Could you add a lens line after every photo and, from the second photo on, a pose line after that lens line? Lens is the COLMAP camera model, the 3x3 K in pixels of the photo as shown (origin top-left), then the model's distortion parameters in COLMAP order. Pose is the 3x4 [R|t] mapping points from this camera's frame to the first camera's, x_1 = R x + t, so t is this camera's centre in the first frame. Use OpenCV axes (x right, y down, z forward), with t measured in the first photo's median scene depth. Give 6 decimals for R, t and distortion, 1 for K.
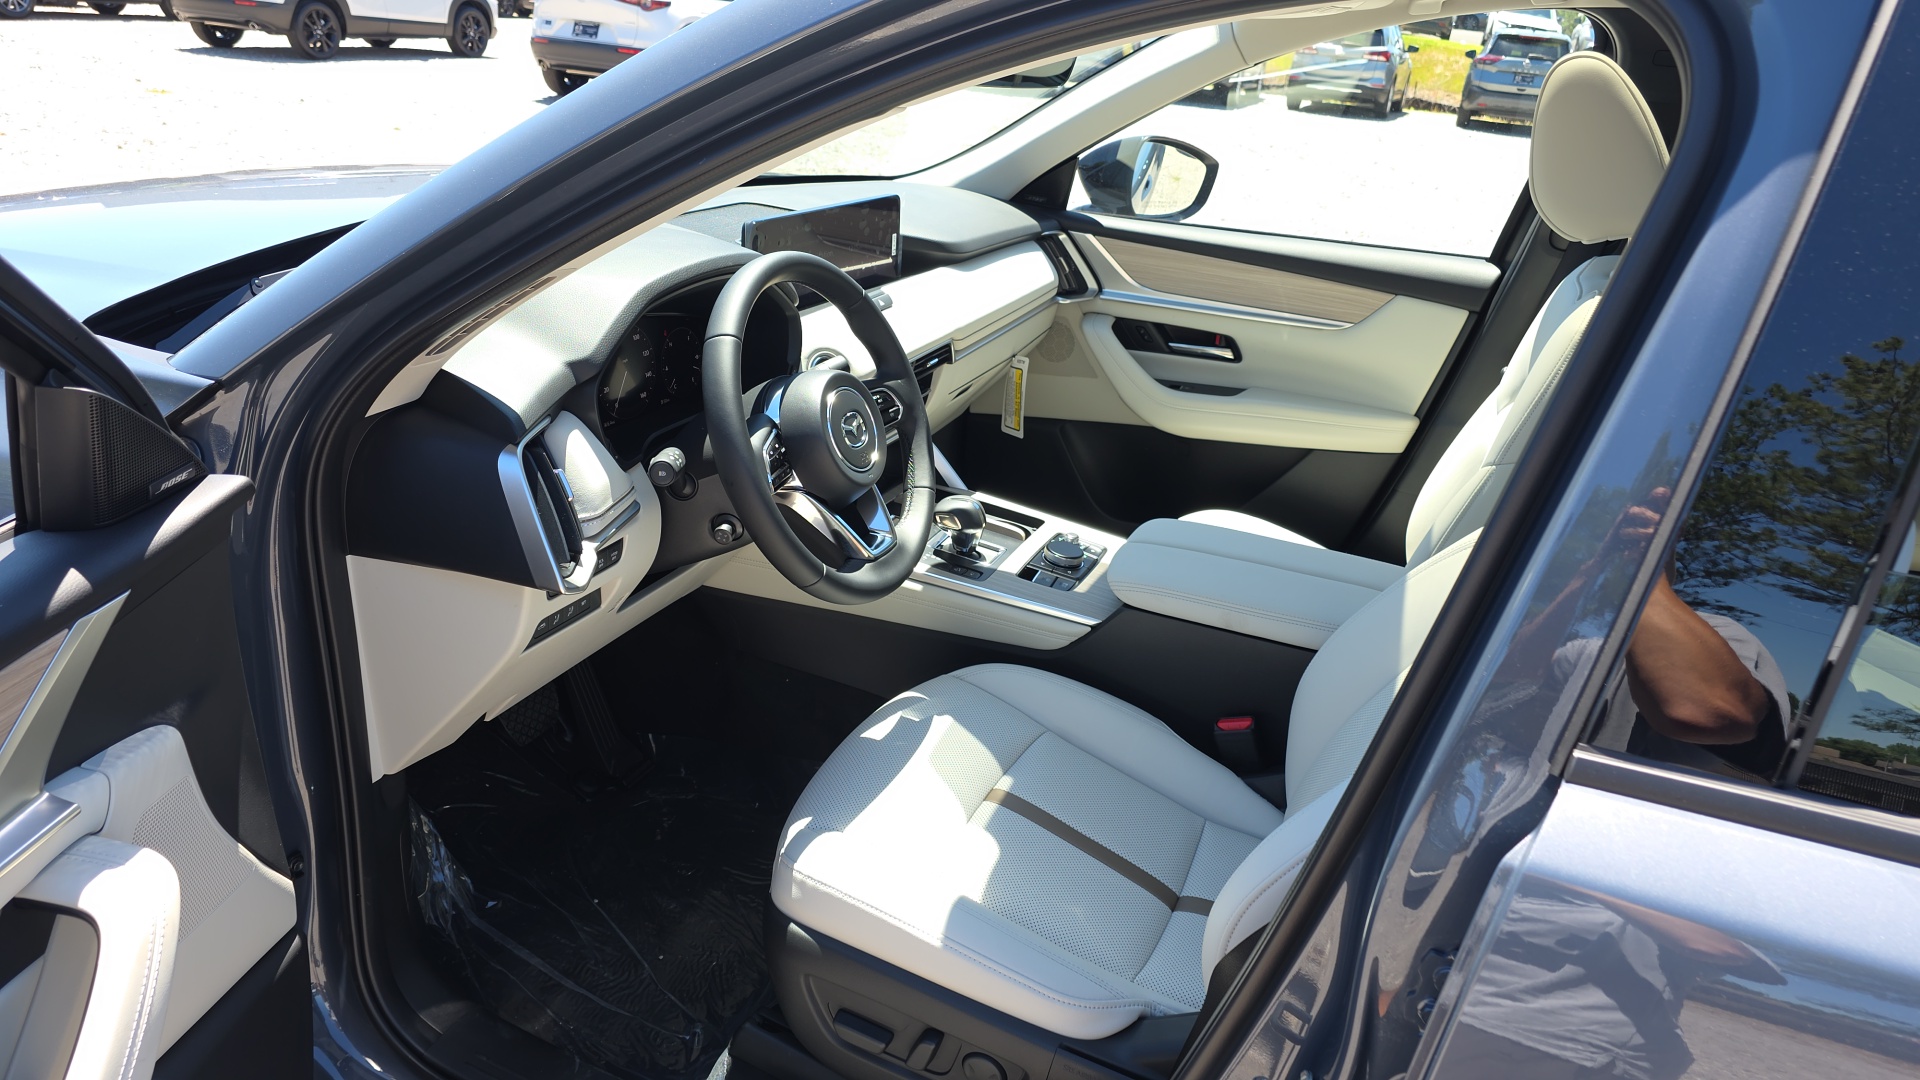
lens RADIAL K [[1273.3, 0, 953.9], [0, 1273.3, 534.6], [0, 0, 1]] dist [0.063952, 0.001430]
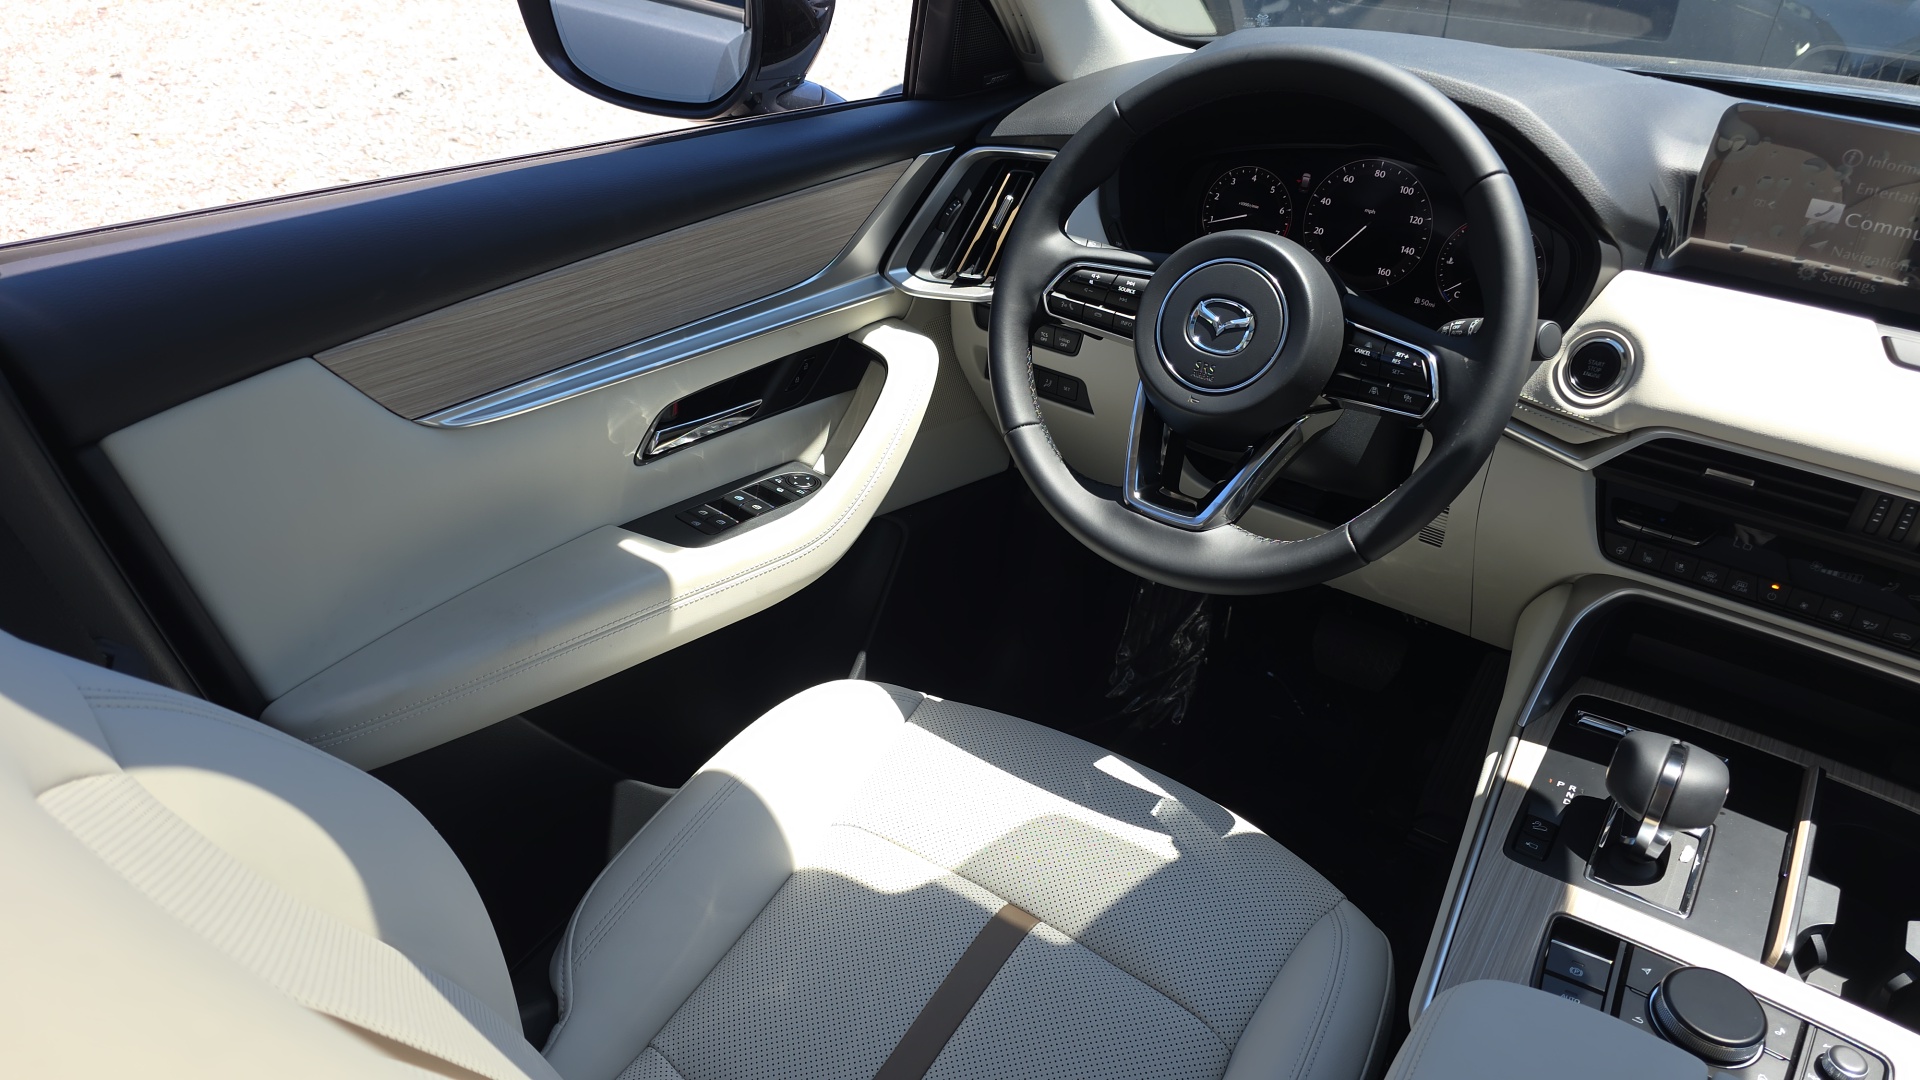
lens RADIAL K [[1312.5, 0, 947.3], [0, 1312.5, 540.0], [0, 0, 1]] dist [0.063176, -0.072075]
pose [[-0.182922, 0.408067, -0.894439, 0.334447], [-0.458246, 0.769525, 0.444794, -0.132746], [0.869799, 0.491236, 0.046232, 0.517943]]
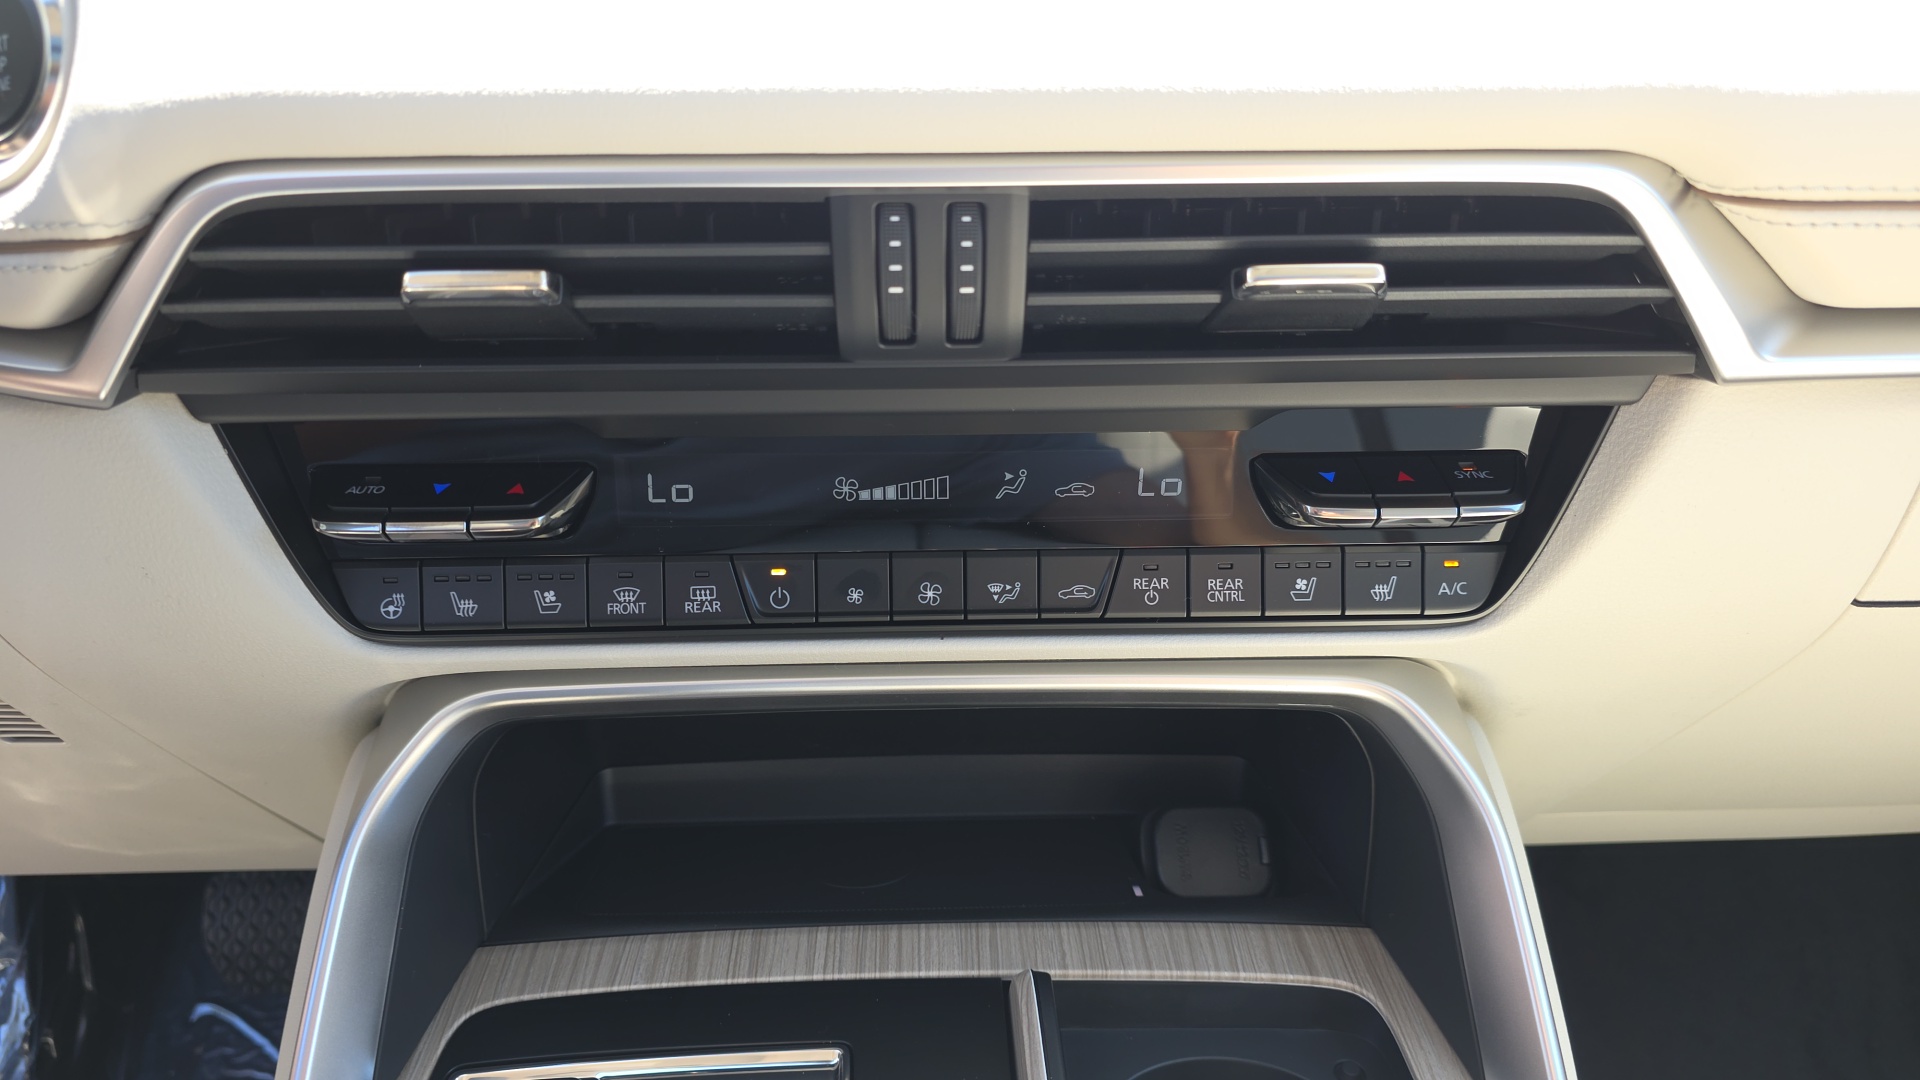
lens RADIAL K [[1312.5, 0, 947.3], [0, 1312.5, 540.0], [0, 0, 1]] dist [0.063176, -0.072075]
pose [[0.428650, 0.290295, -0.855563, 0.077354], [-0.324368, 0.933286, 0.154153, -0.091531], [0.843235, 0.211440, 0.494215, 0.697452]]
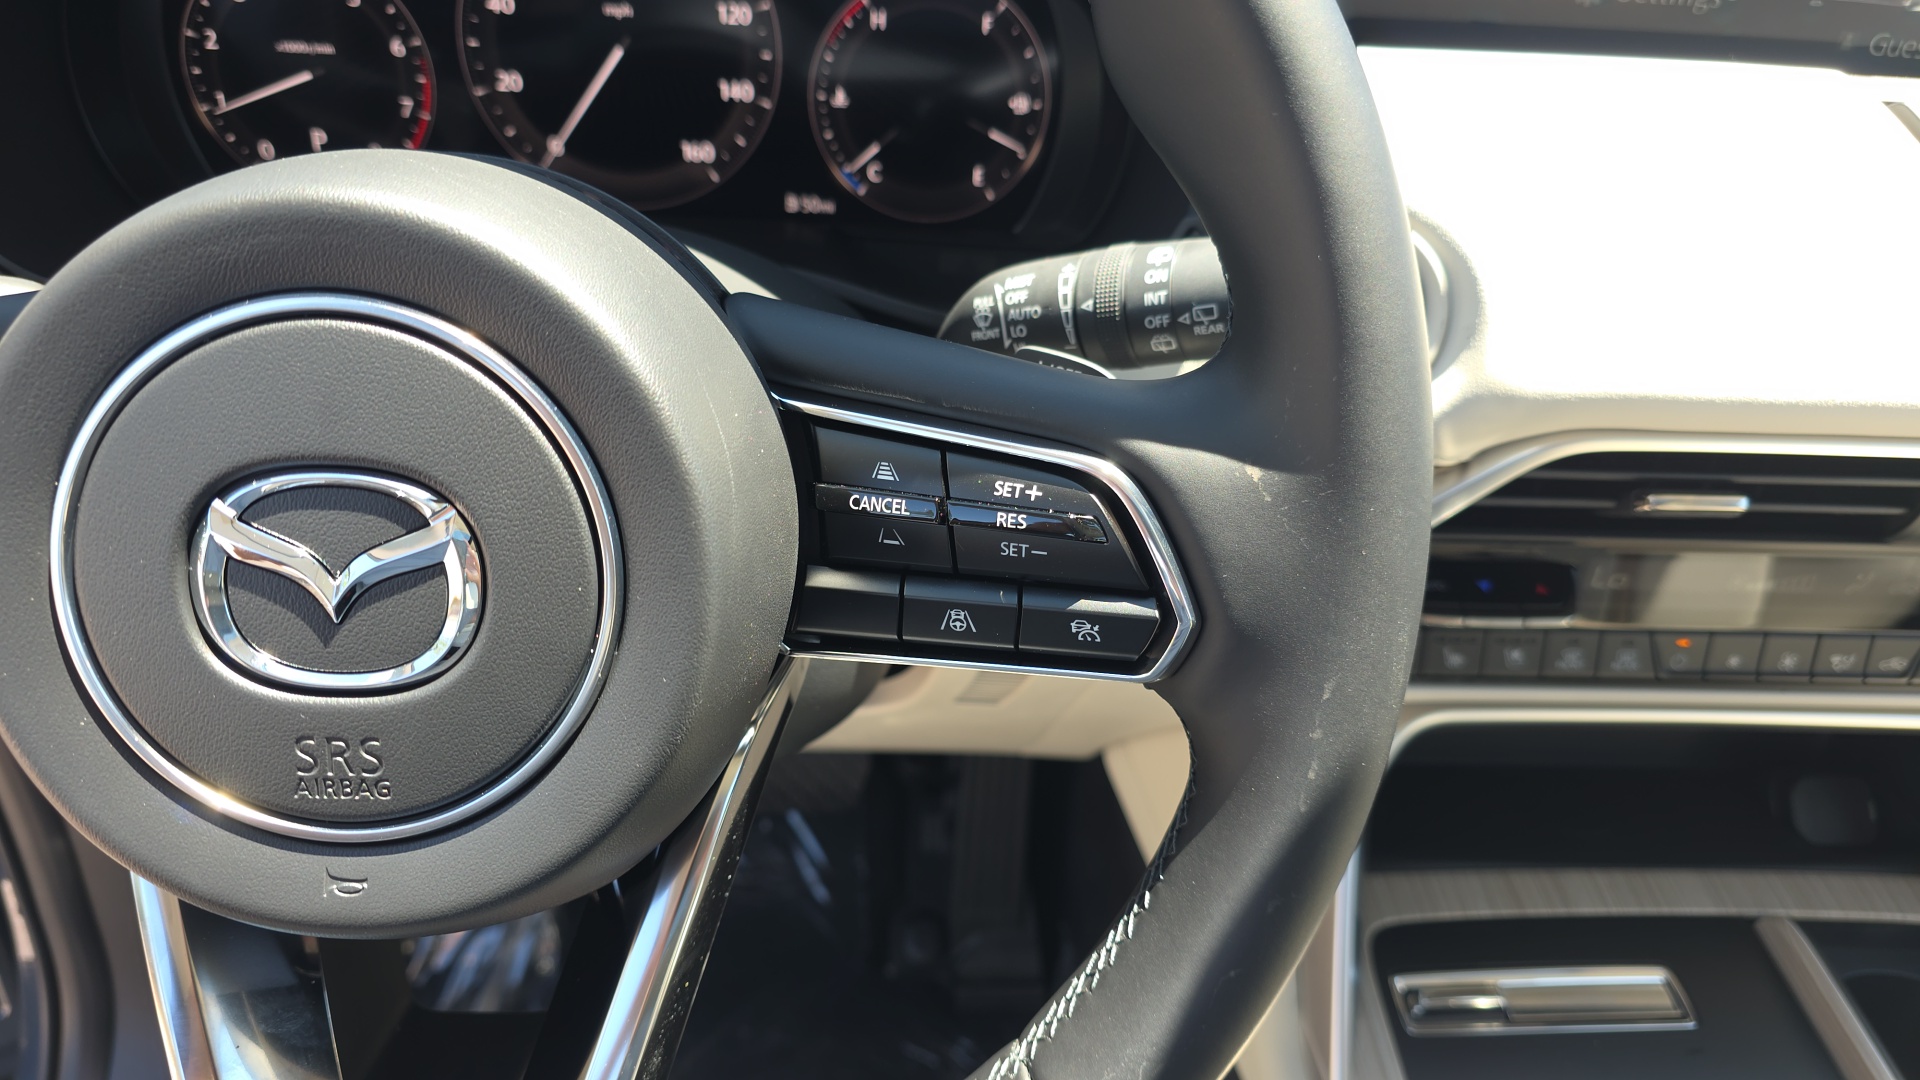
lens RADIAL K [[1345.6, 0, 952.8], [0, 1345.6, 542.3], [0, 0, 1]] dist [0.020686, -0.043940]
pose [[0.436523, 0.467890, -0.768457, 0.044745], [-0.372378, 0.871499, 0.319099, -0.095676], [0.819013, 0.146862, 0.554661, 0.556355]]
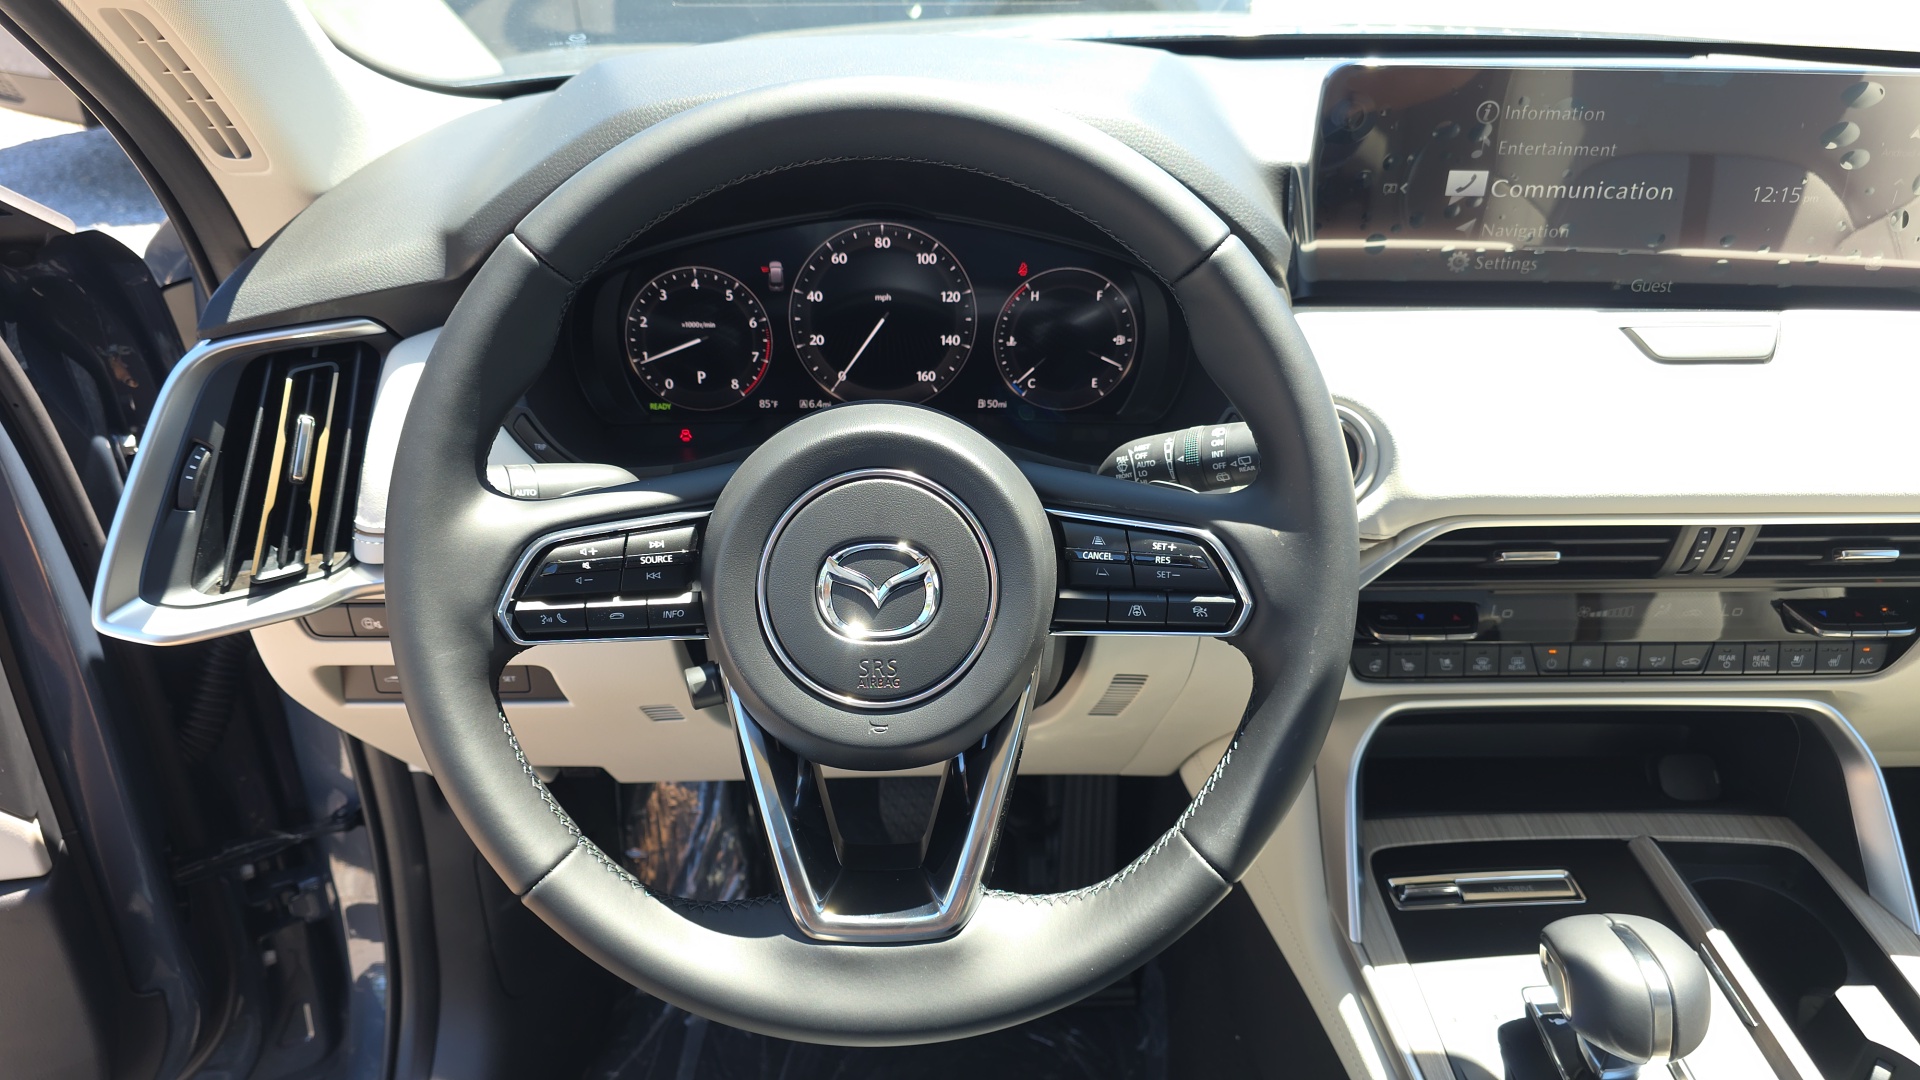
lens RADIAL K [[1312.5, 0, 947.3], [0, 1312.5, 540.0], [0, 0, 1]] dist [0.063176, -0.072075]
pose [[0.433762, 0.364050, -0.824208, 0.130786], [-0.336011, 0.914112, 0.226926, -0.106336], [0.836031, 0.178511, 0.518832, 0.472147]]
